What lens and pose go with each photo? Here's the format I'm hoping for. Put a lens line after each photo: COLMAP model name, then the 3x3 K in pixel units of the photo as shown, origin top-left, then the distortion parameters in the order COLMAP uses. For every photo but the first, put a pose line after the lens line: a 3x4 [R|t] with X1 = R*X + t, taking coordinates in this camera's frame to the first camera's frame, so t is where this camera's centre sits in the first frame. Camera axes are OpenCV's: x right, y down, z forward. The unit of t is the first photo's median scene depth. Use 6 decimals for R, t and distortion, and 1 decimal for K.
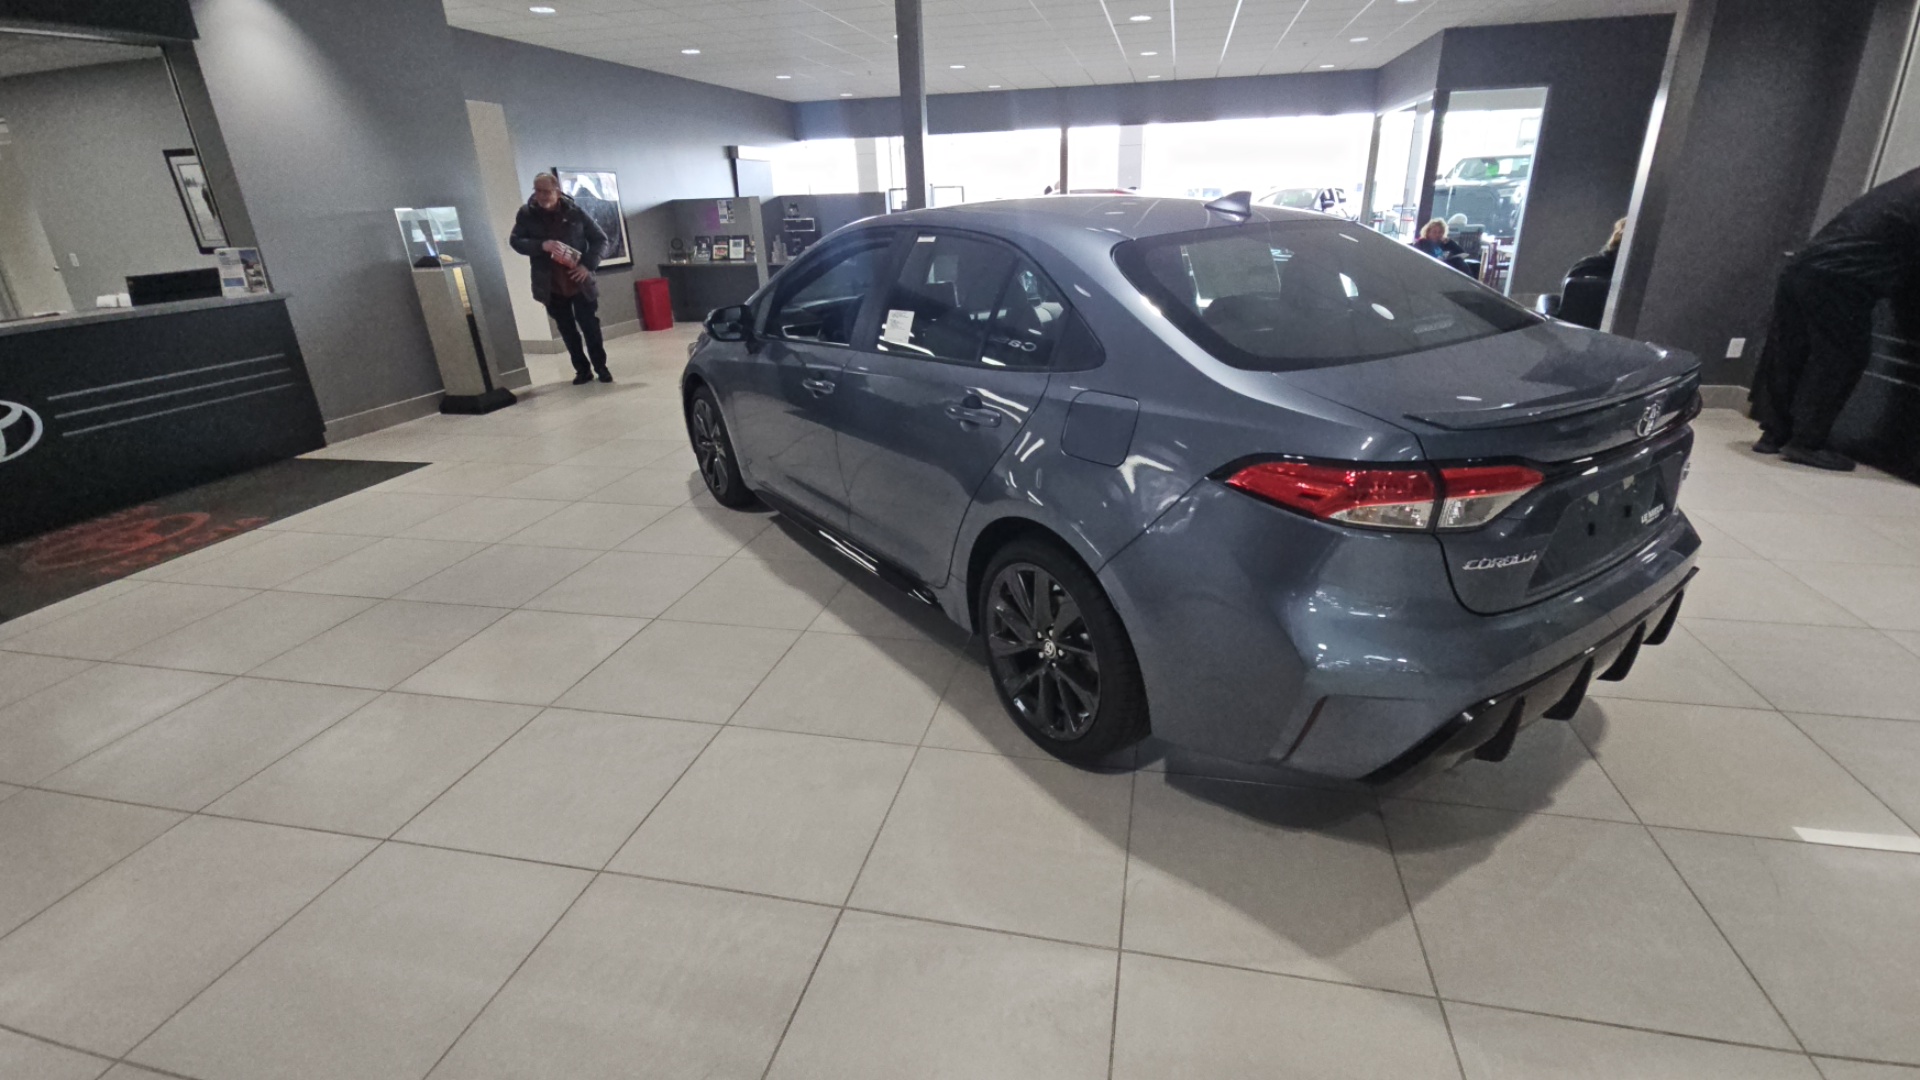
lens RADIAL K [[850.4, 0, 972.9], [0, 850.4, 546.9], [0, 0, 1]] dist [0.007534, -0.007143]
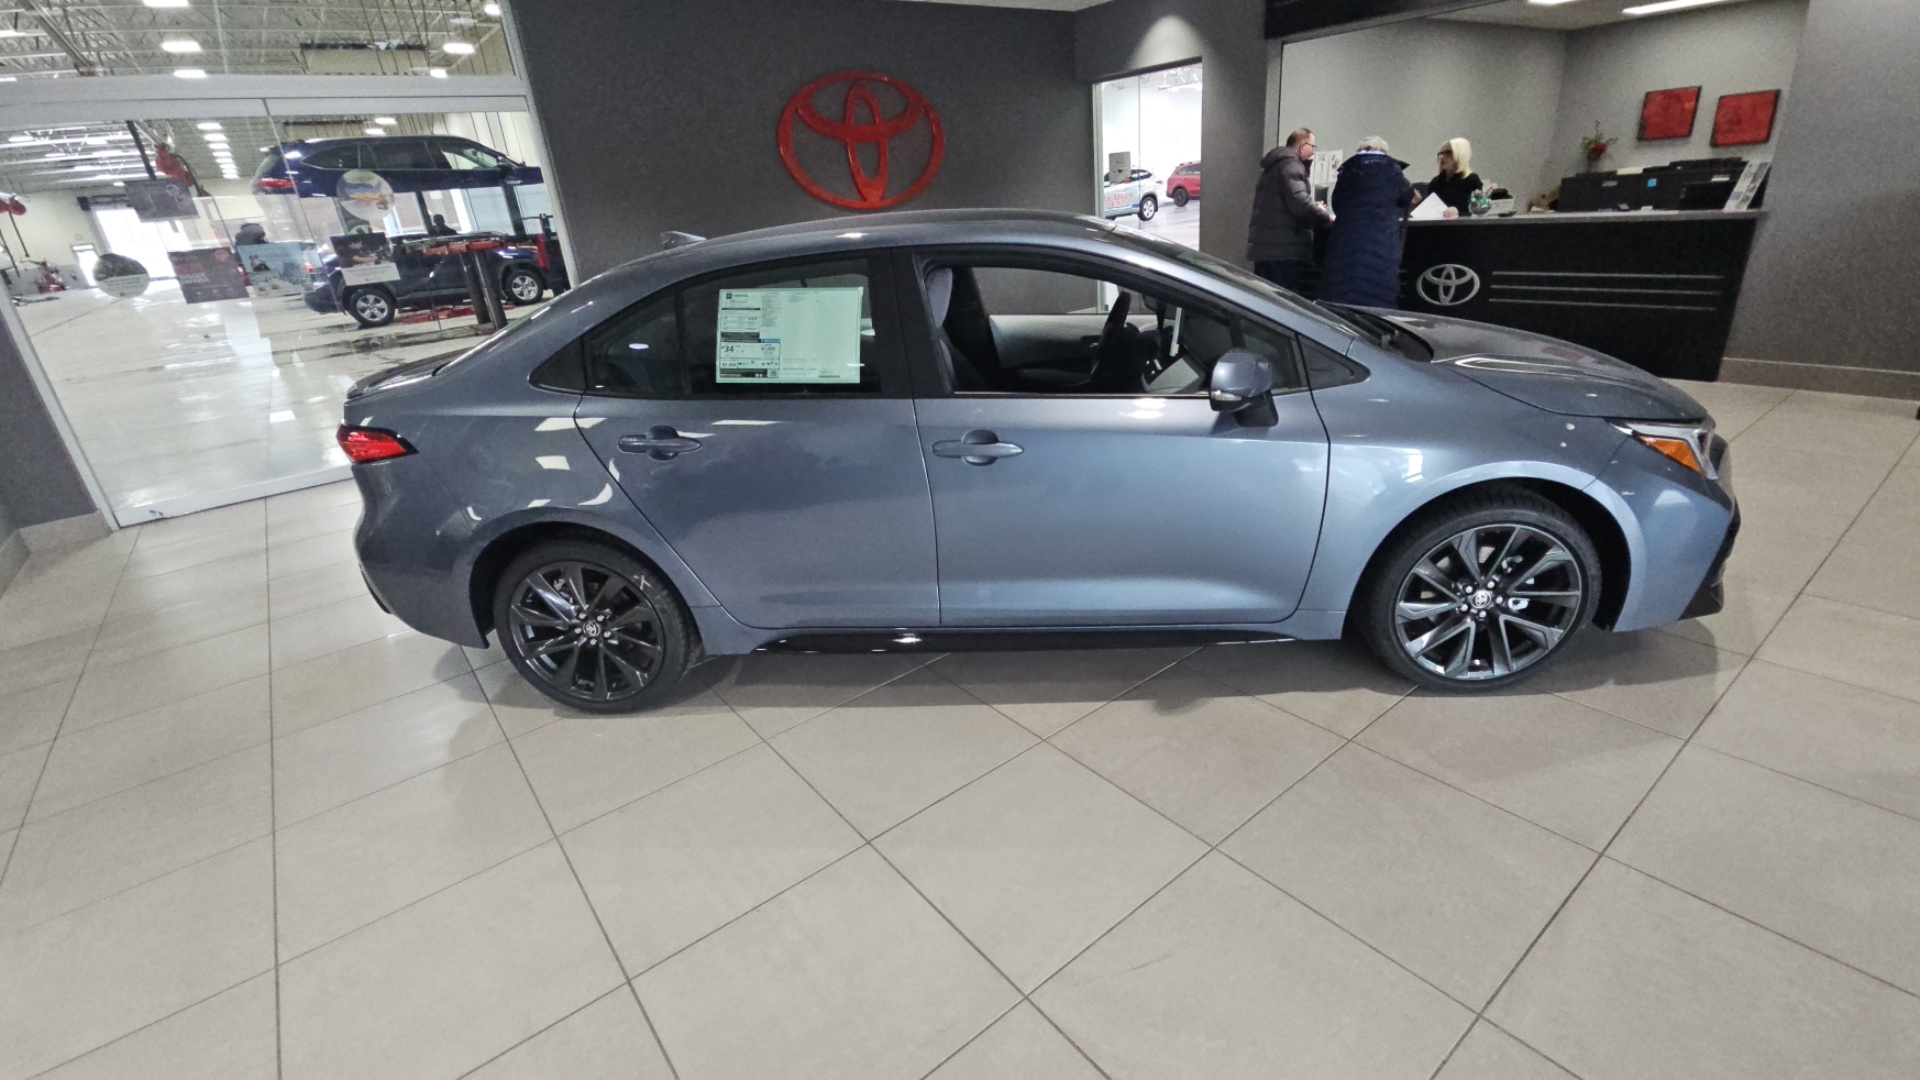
lens RADIAL K [[850.4, 0, 972.9], [0, 850.4, 546.9], [0, 0, 1]] dist [0.007534, -0.007143]
pose [[-0.622112, 0.377384, -0.685972, 0.550318], [-0.204522, 0.767406, 0.607667, -0.461492], [0.755743, 0.518333, -0.400229, 1.040364]]
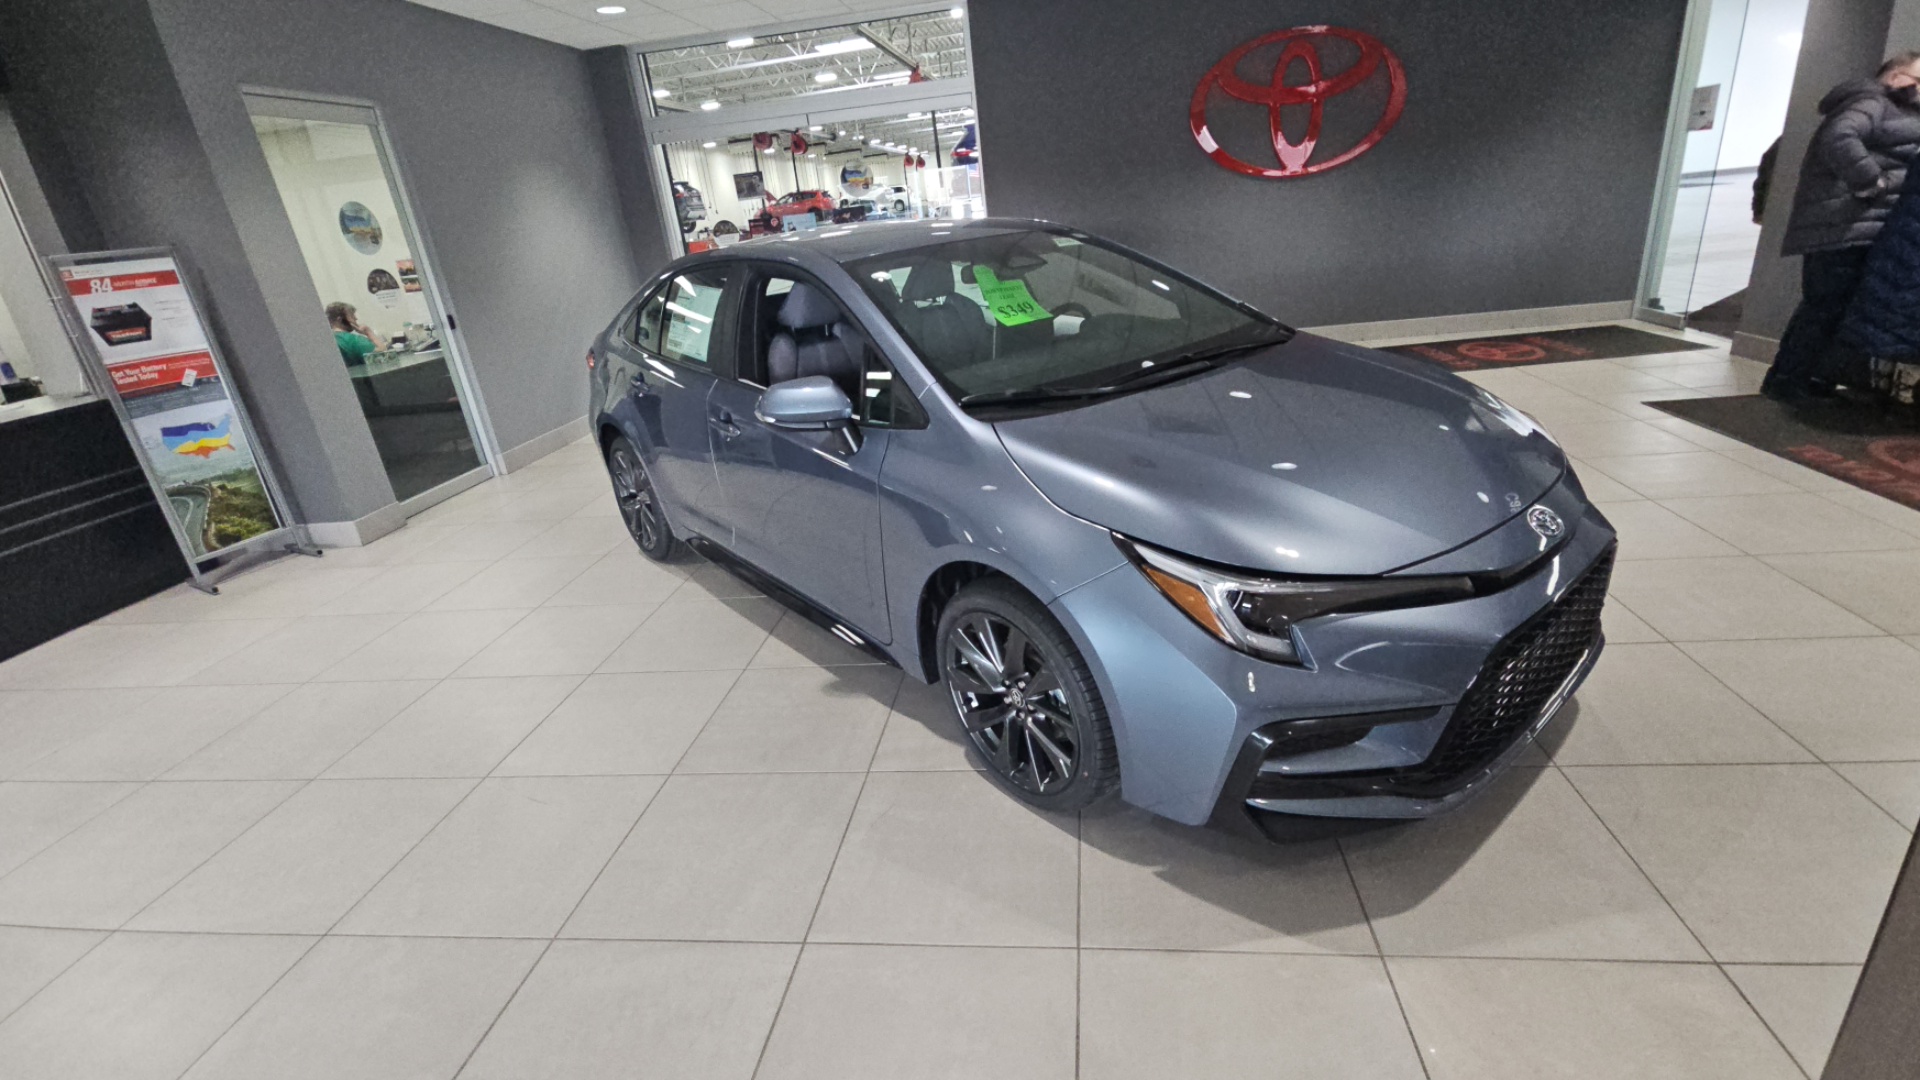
lens RADIAL K [[850.4, 0, 972.9], [0, 850.4, 546.9], [0, 0, 1]] dist [0.007534, -0.007143]
pose [[-0.986143, 0.159069, -0.047107, 0.047415], [0.081651, 0.712557, 0.696847, -0.556868], [0.144413, 0.683344, -0.715671, 1.348468]]
